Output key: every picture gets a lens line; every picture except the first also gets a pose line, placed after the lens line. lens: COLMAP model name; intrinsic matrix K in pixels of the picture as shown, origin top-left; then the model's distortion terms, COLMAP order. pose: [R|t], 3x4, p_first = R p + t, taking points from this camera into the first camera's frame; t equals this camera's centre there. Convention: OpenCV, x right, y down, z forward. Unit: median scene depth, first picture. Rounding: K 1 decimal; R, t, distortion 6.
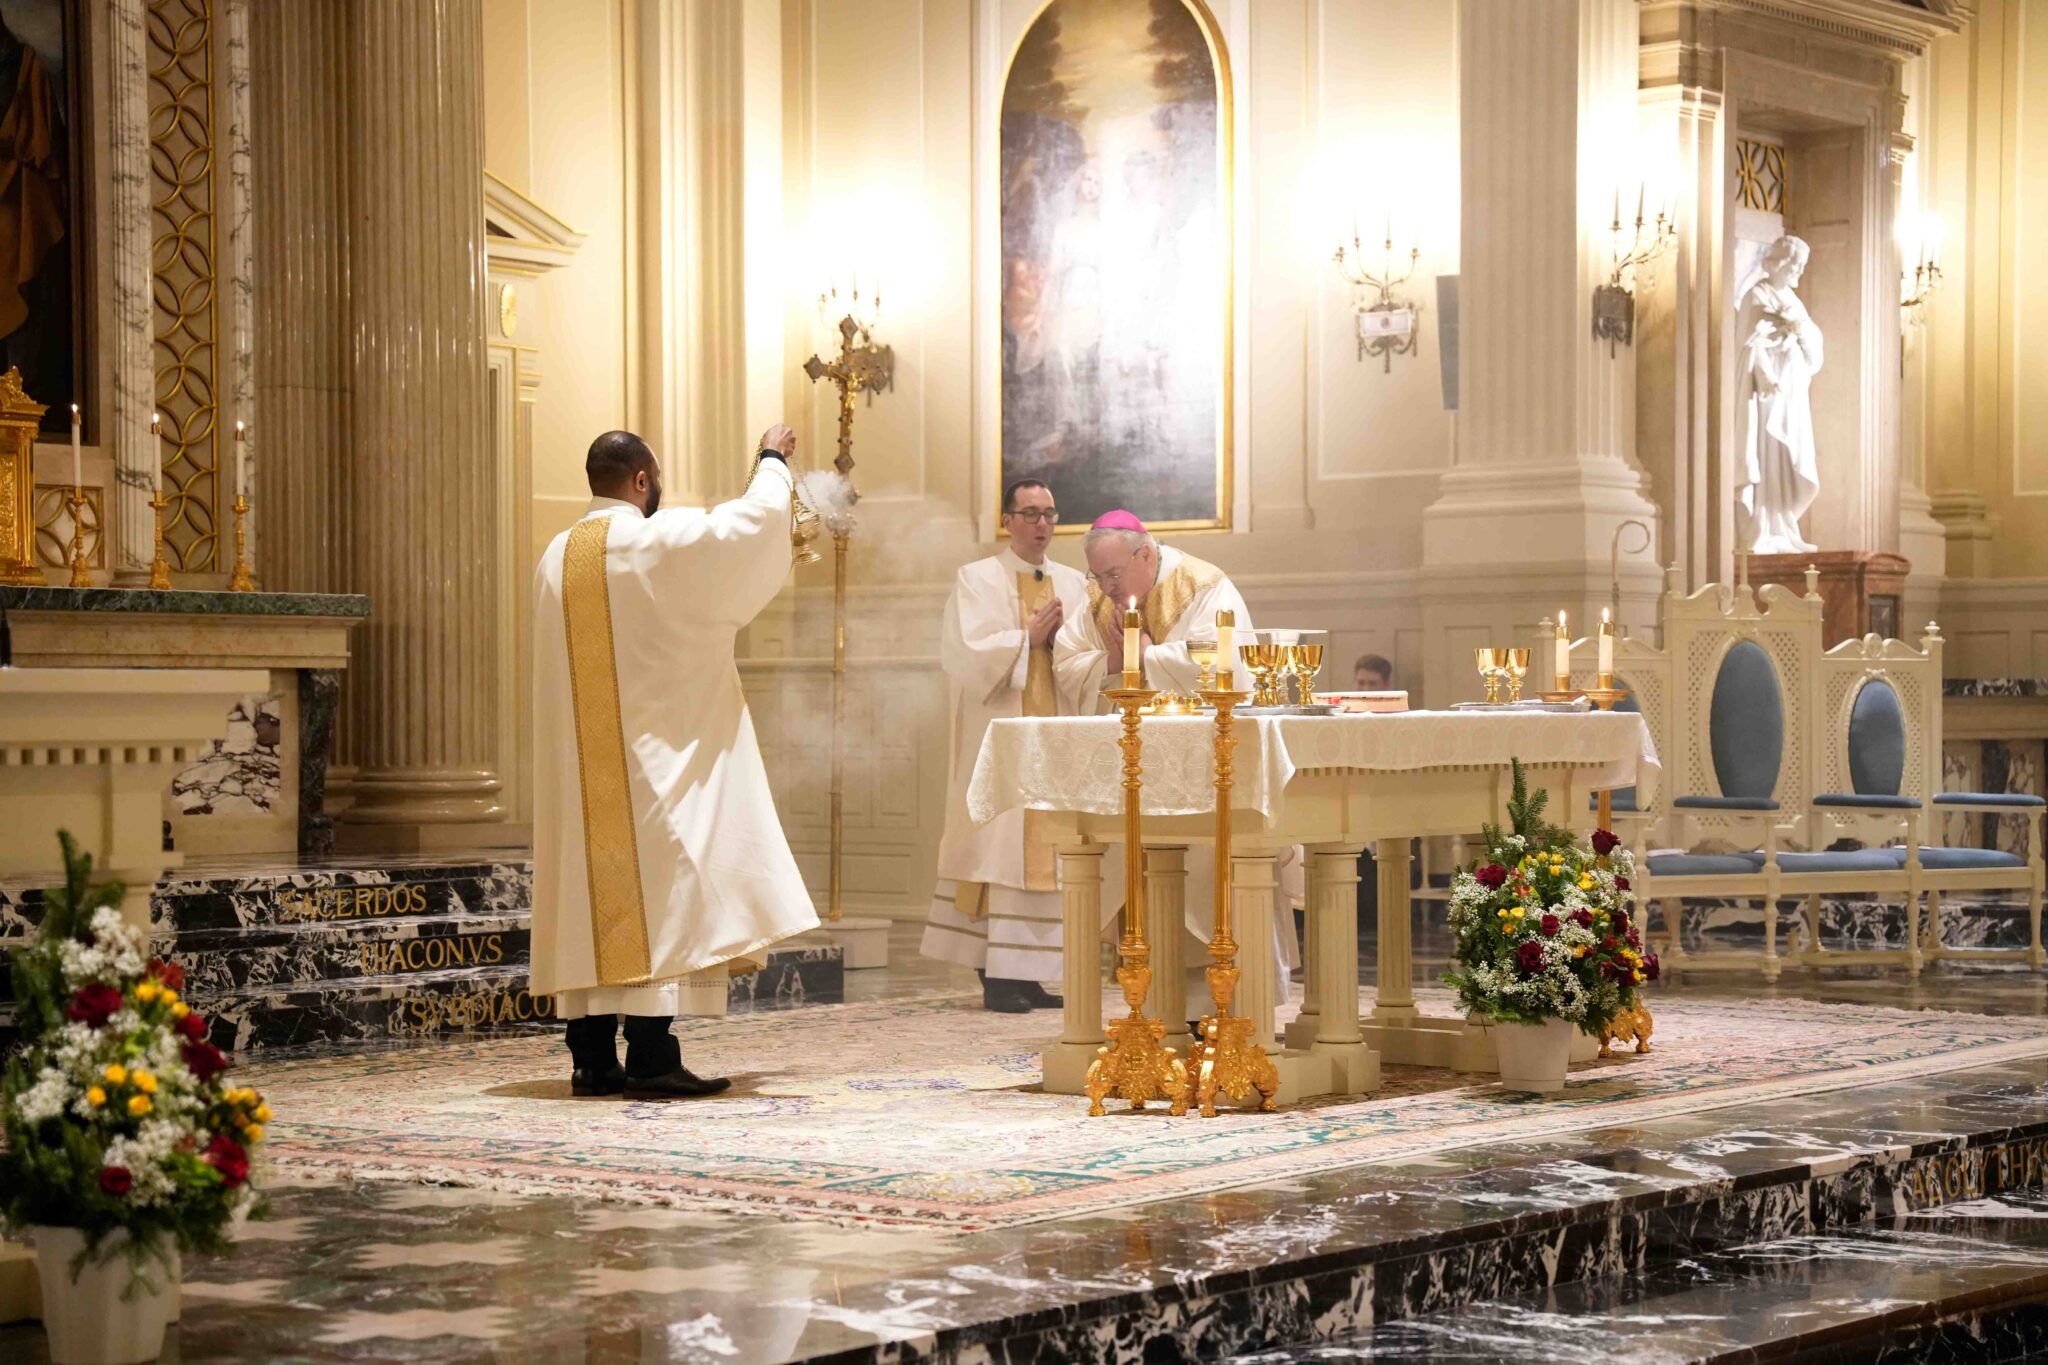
lens RADIAL K [[3815.0, 0, 1033.4], [0, 3815.0, 707.4], [0, 0, 1]] dist [0.262850, 0.506568]
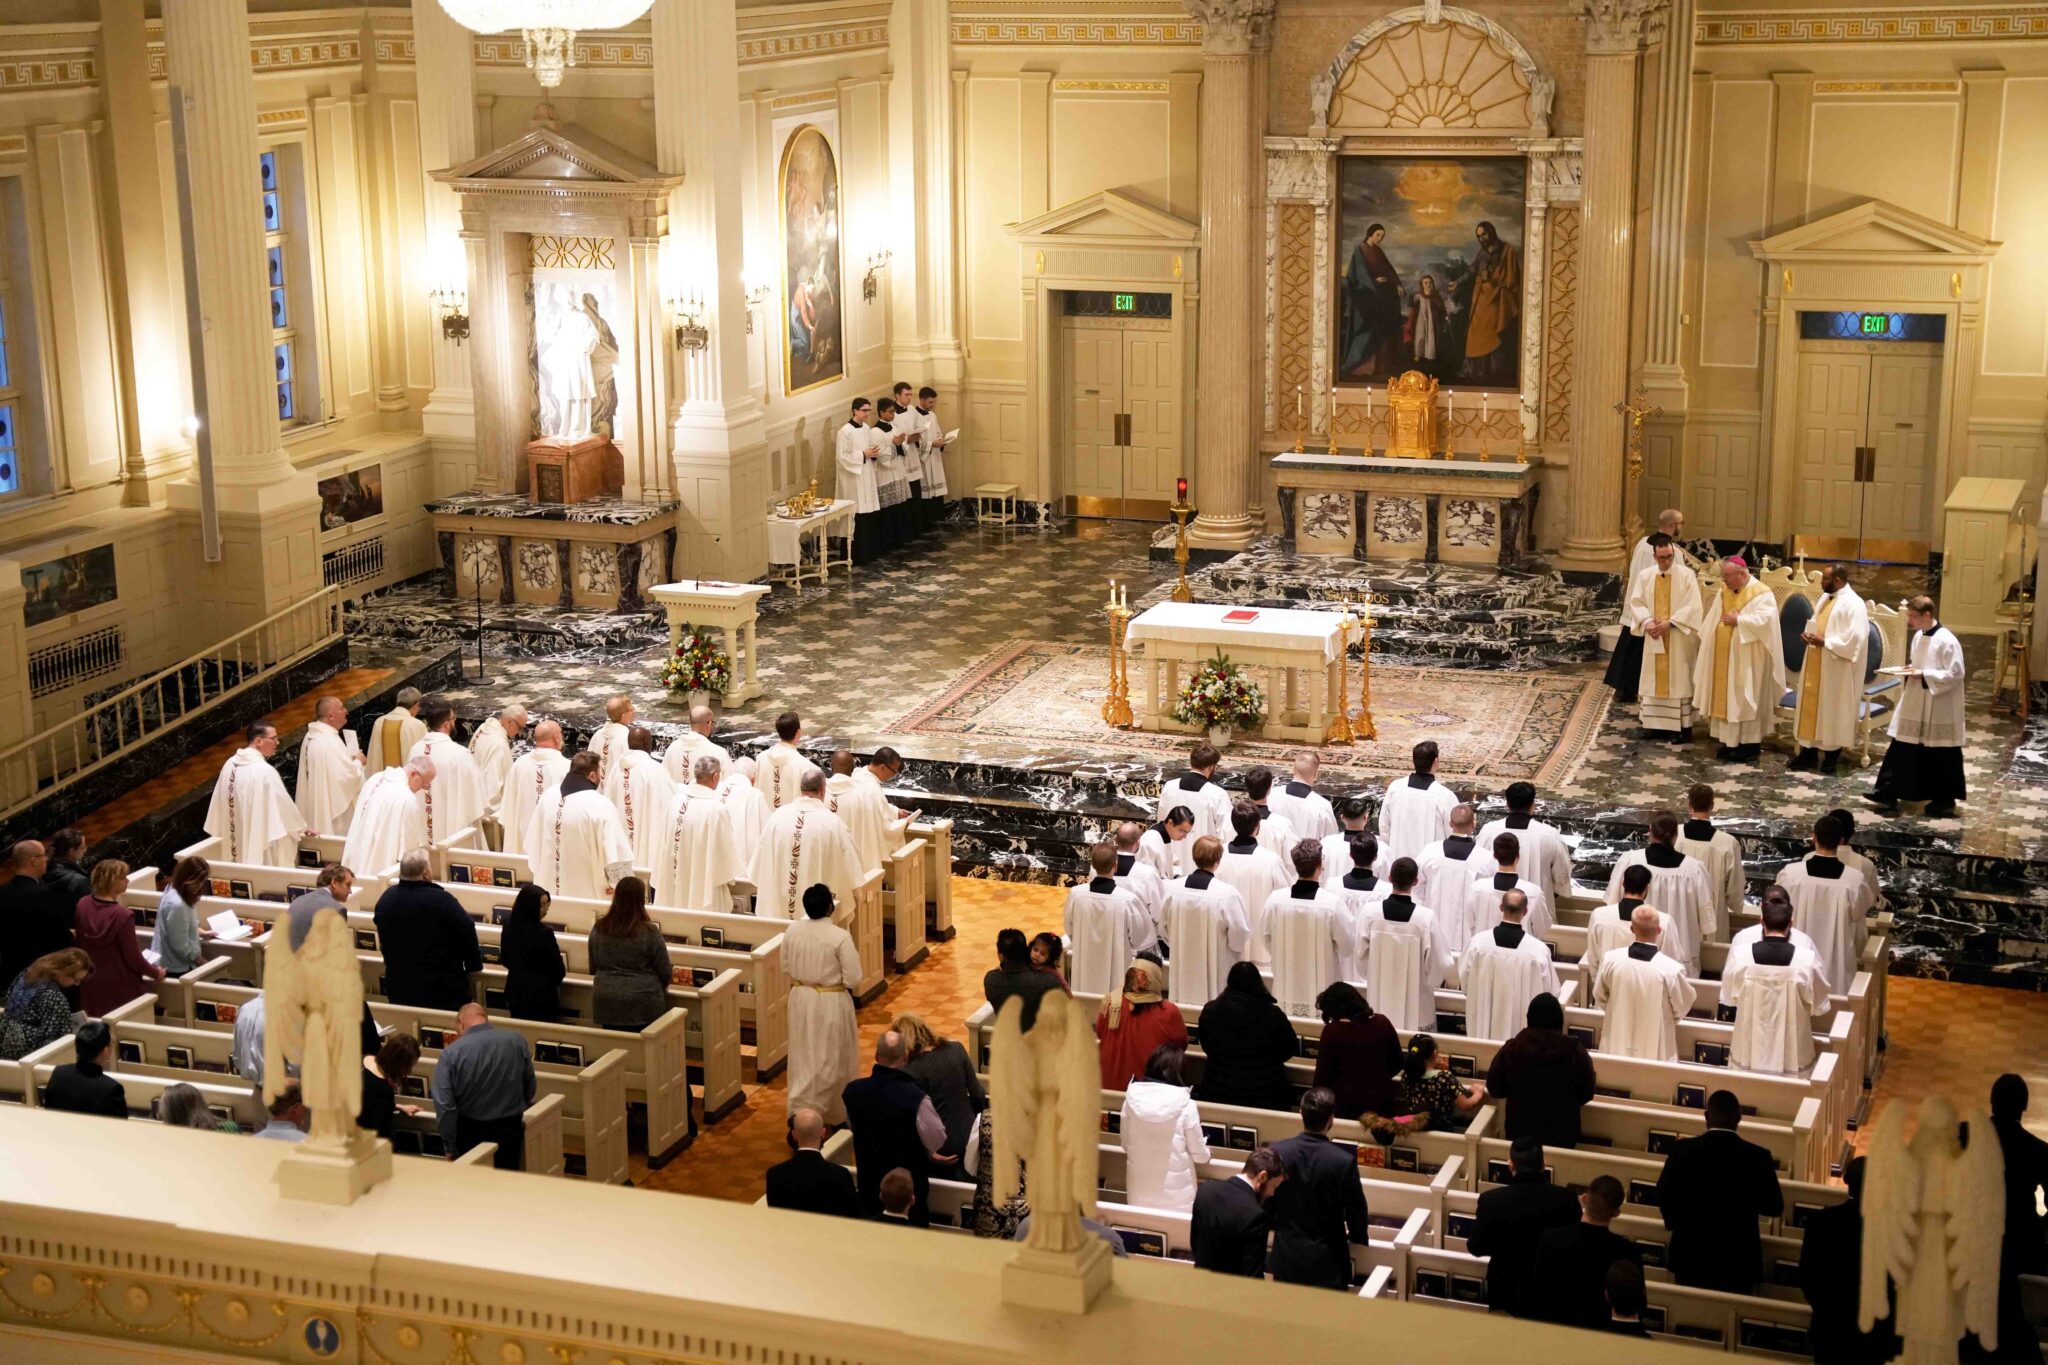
lens RADIAL K [[3173.6, 0, 1024.0], [0, 3173.6, 682.5], [0, 0, 1]] dist [0.129388, 0.028669]
pose [[0.310109, 0.224832, -0.923733, 2.004346], [0.008847, 0.970909, 0.239285, -0.469828], [0.950660, -0.082377, 0.299098, 0.023027]]
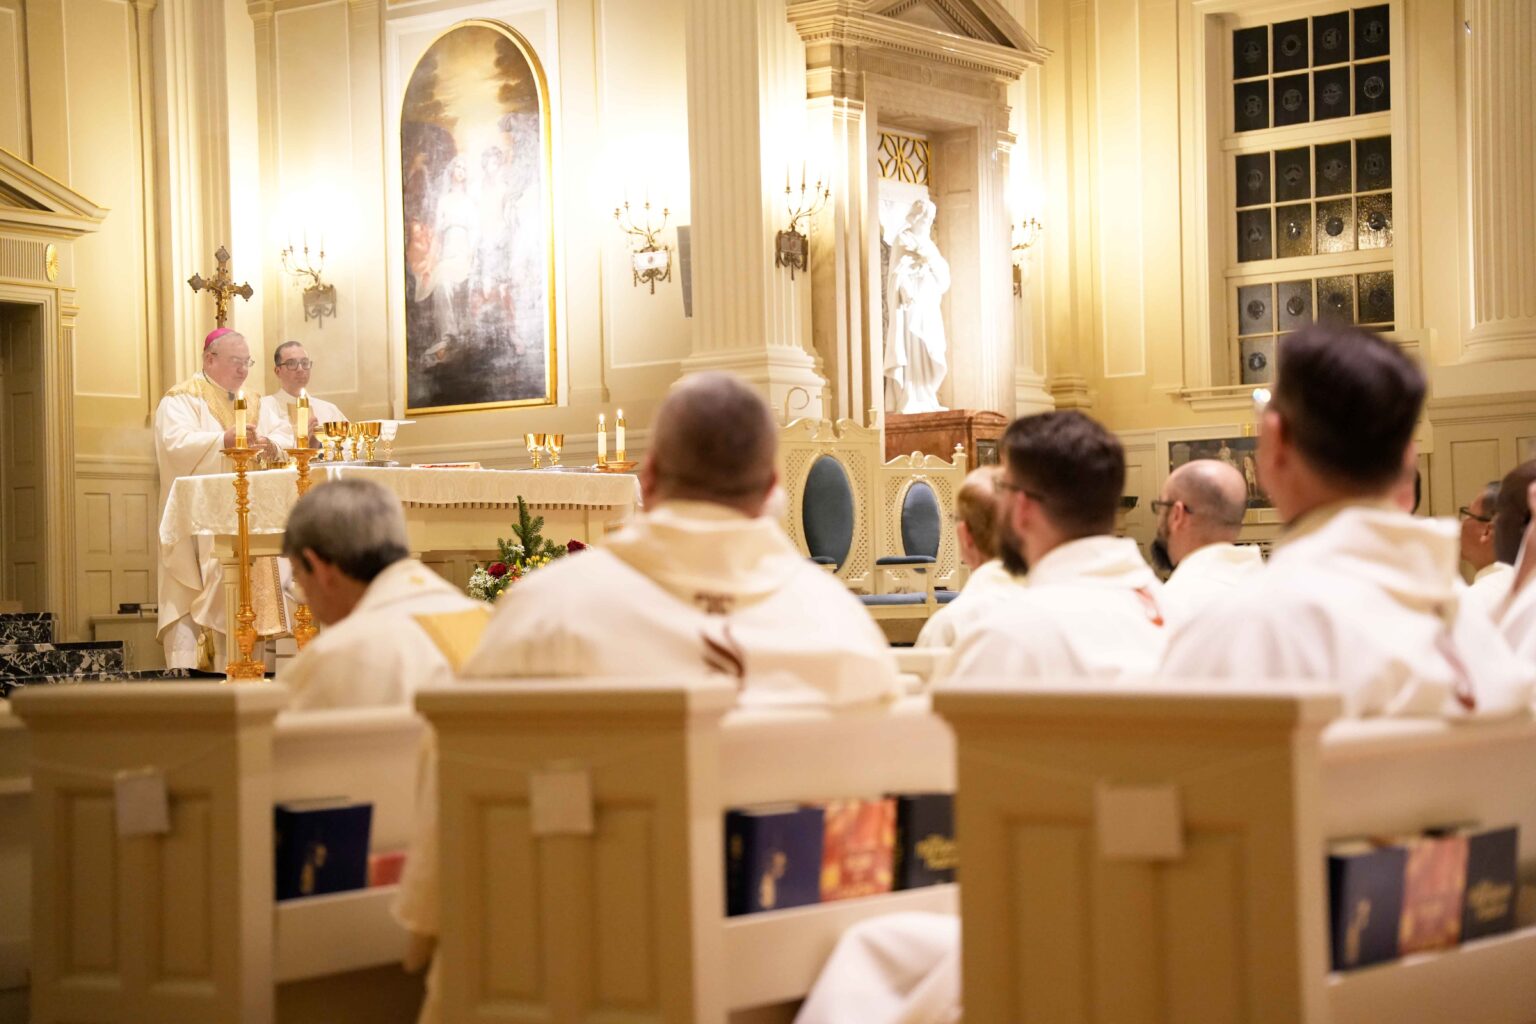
lens RADIAL K [[2855.9, 0, 768.0], [0, 2855.9, 512.0], [0, 0, 1]] dist [0.269824, 0.449479]
pose [[0.999487, -0.020647, 0.024474, 0.153342], [0.021450, 0.999224, -0.033038, 0.046612], [-0.023773, 0.033546, 0.999154, -0.126127]]
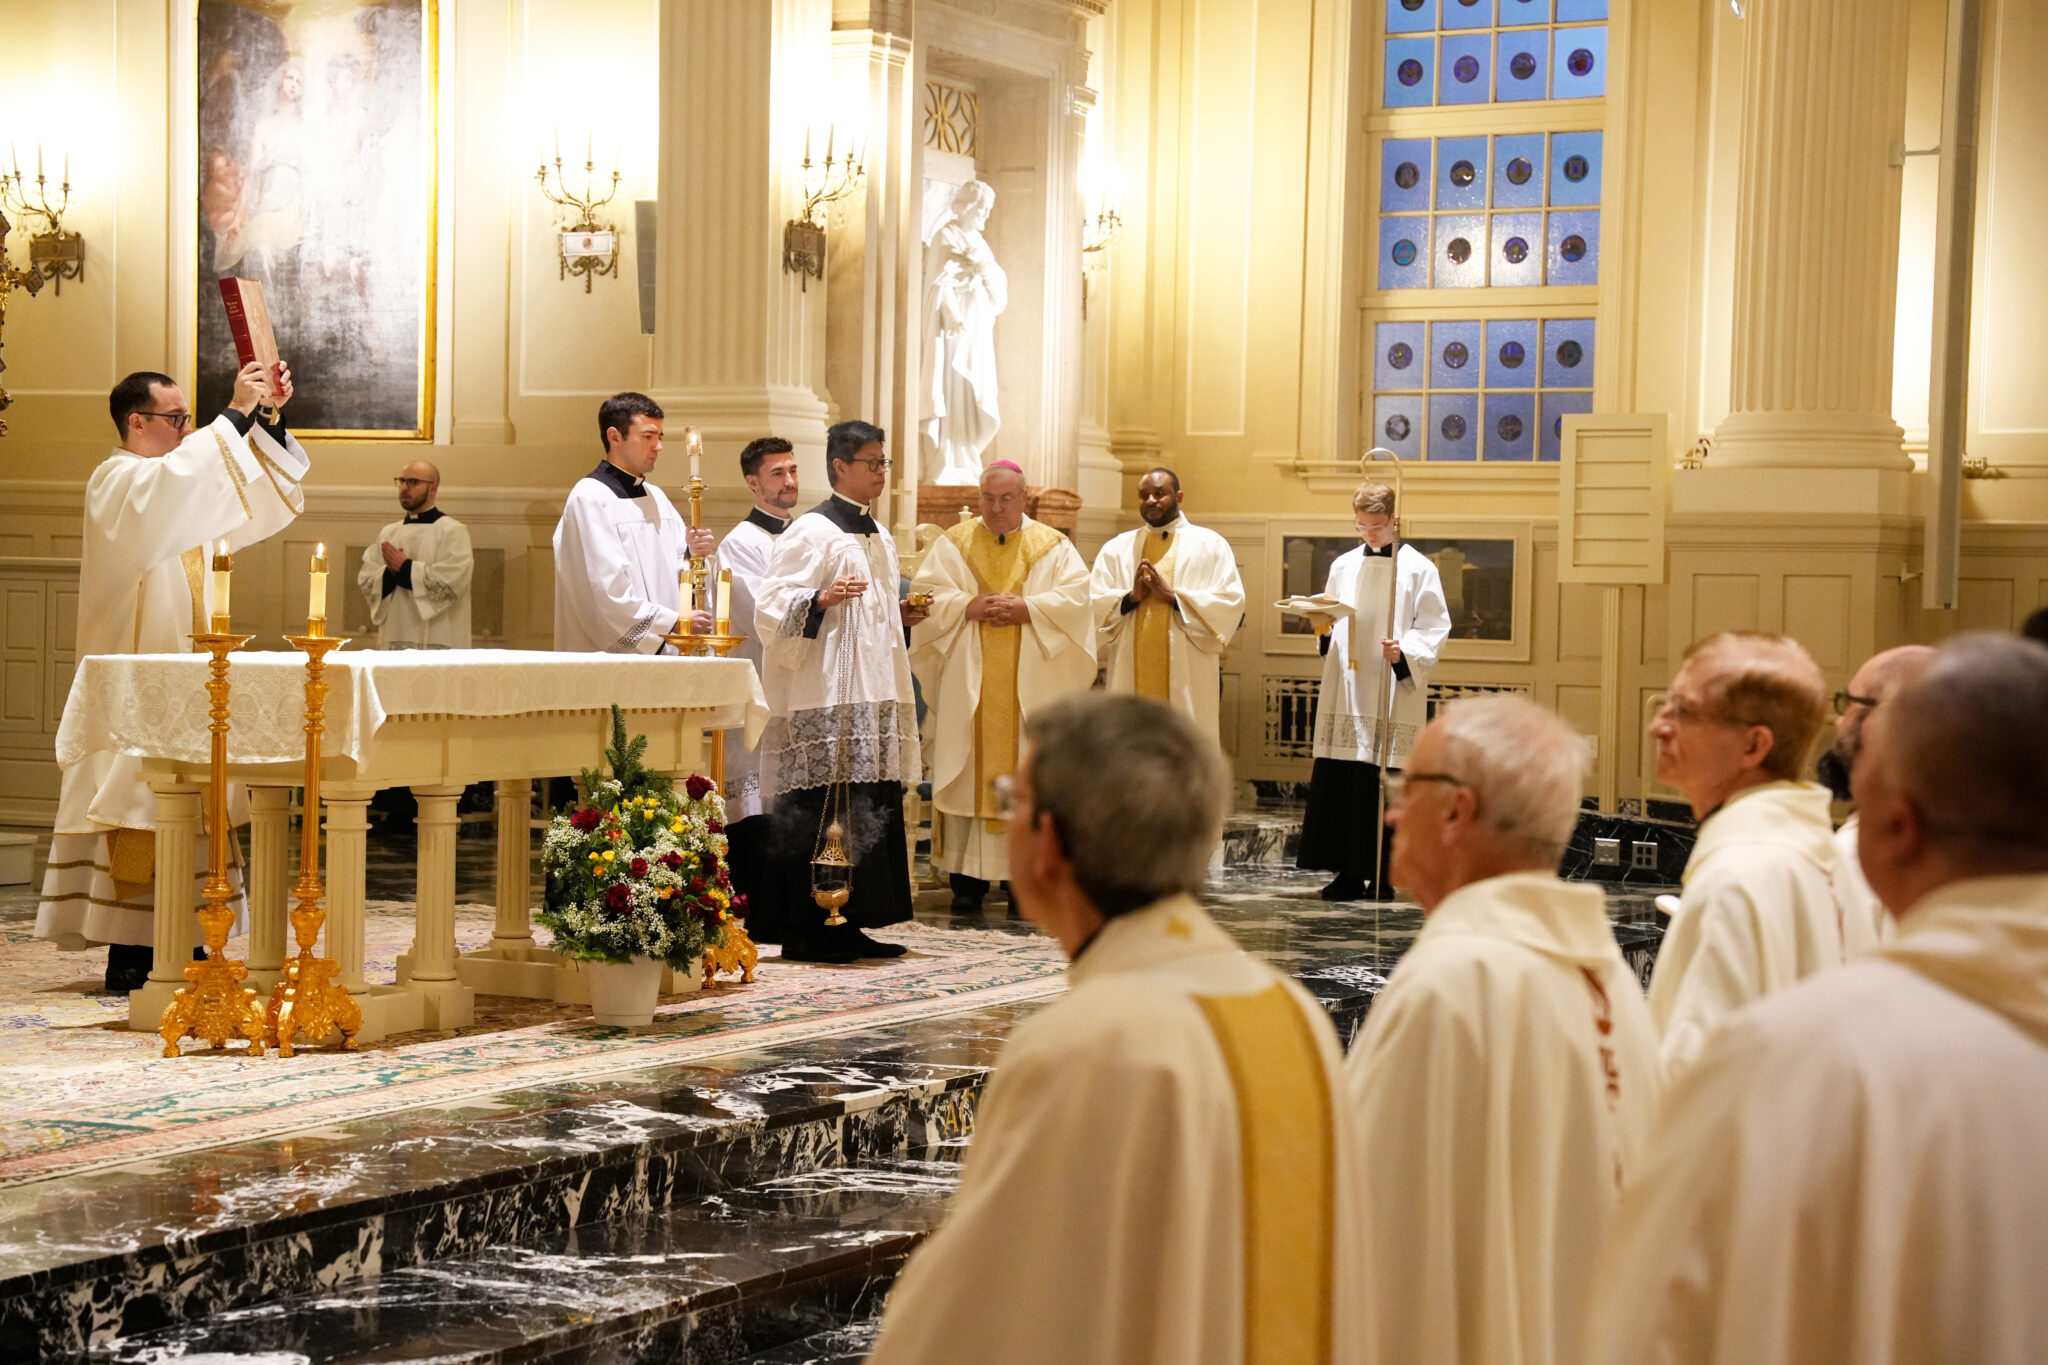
lens RADIAL K [[3807.8, 0, 1024.0], [0, 3807.8, 682.5], [0, 0, 1]] dist [0.269824, 0.449479]
pose [[0.983769, 0.021891, 0.178097, 0.038933], [-0.026377, 0.999391, 0.022861, -0.015092], [-0.177488, -0.027188, 0.983747, -0.028201]]
